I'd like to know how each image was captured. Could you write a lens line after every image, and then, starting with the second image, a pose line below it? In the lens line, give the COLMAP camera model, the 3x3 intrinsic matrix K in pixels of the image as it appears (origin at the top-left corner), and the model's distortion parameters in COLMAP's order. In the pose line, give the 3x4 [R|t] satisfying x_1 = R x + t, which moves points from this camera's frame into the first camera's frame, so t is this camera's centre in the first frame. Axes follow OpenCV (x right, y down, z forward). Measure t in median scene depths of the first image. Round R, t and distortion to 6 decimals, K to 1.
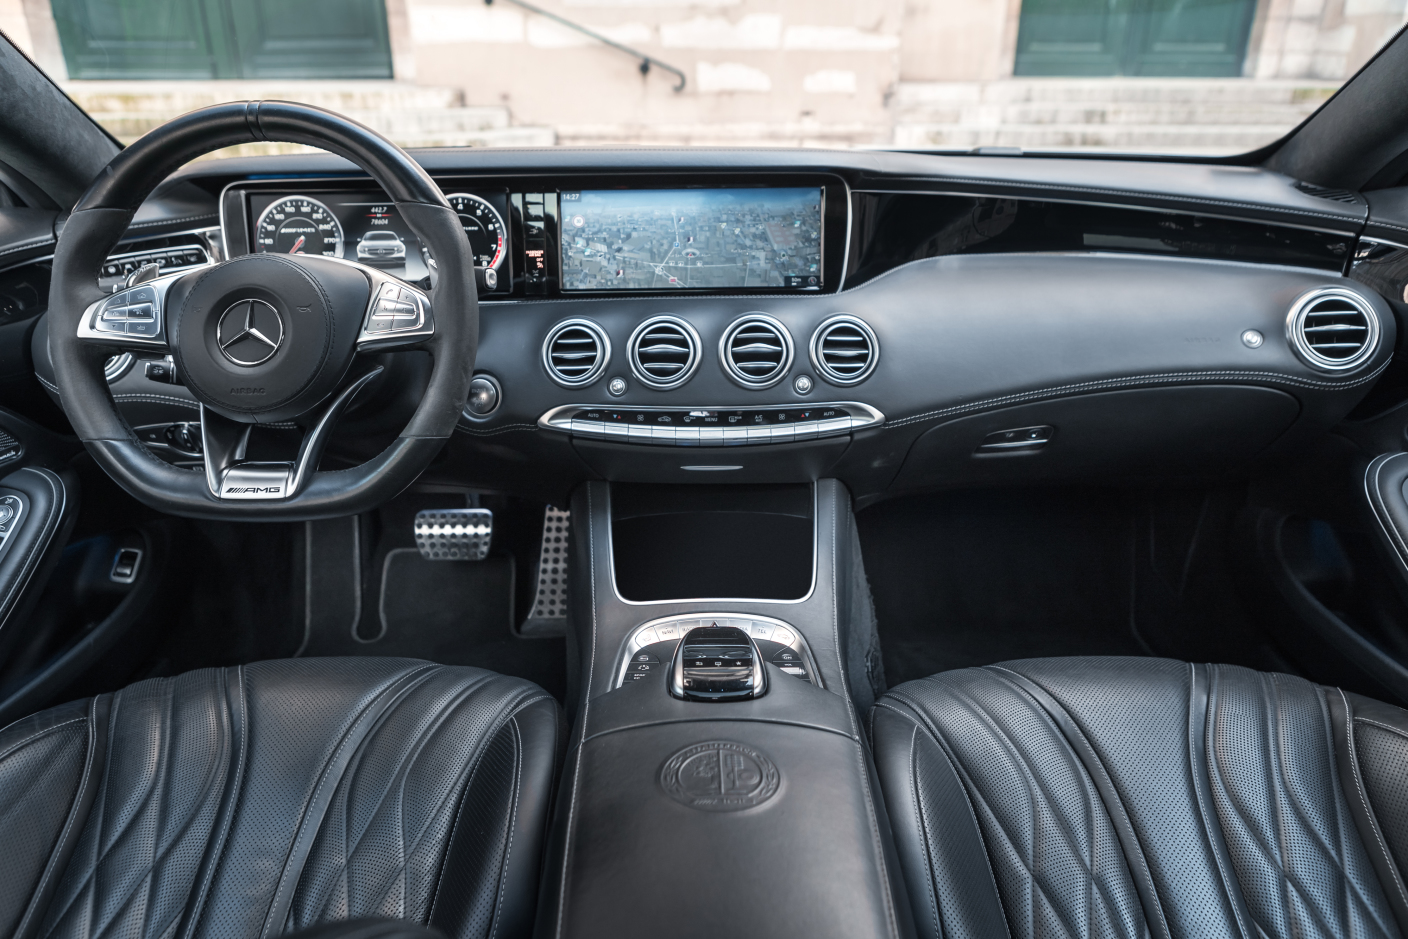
lens RADIAL K [[1012.1, 0, 694.1], [0, 1012.1, 469.7], [0, 0, 1]] dist [-0.032091, 0.019595]
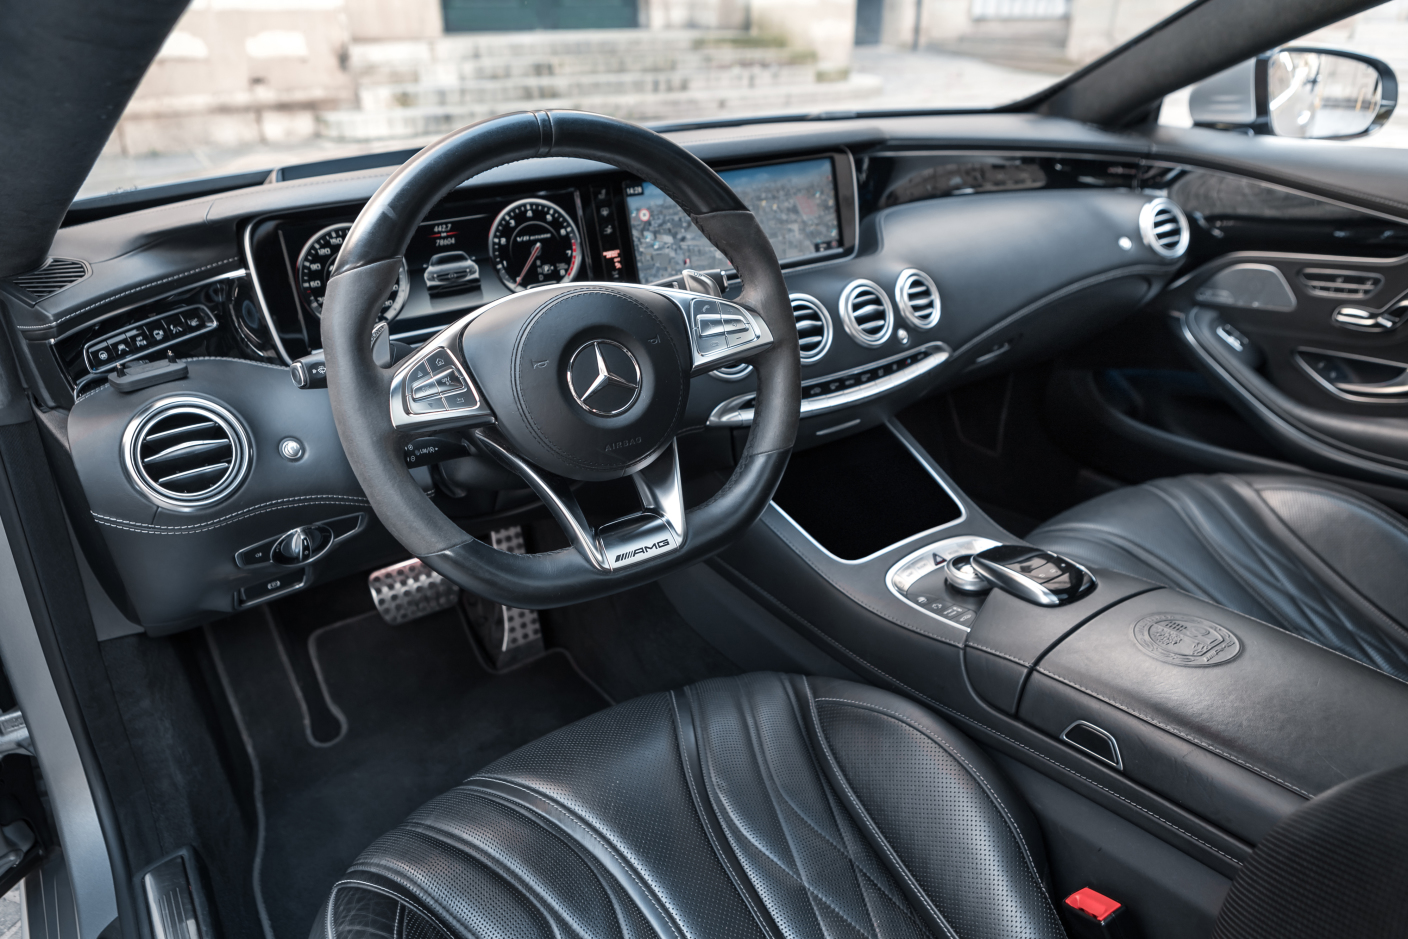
lens RADIAL K [[1012.1, 0, 693.1], [0, 1012.1, 472.0], [0, 0, 1]] dist [-0.032091, 0.019595]
pose [[0.812352, -0.249146, 0.527268, -0.643247], [0.225895, 0.967993, 0.109366, -0.101322], [-0.537640, 0.030263, 0.842631, 0.162548]]
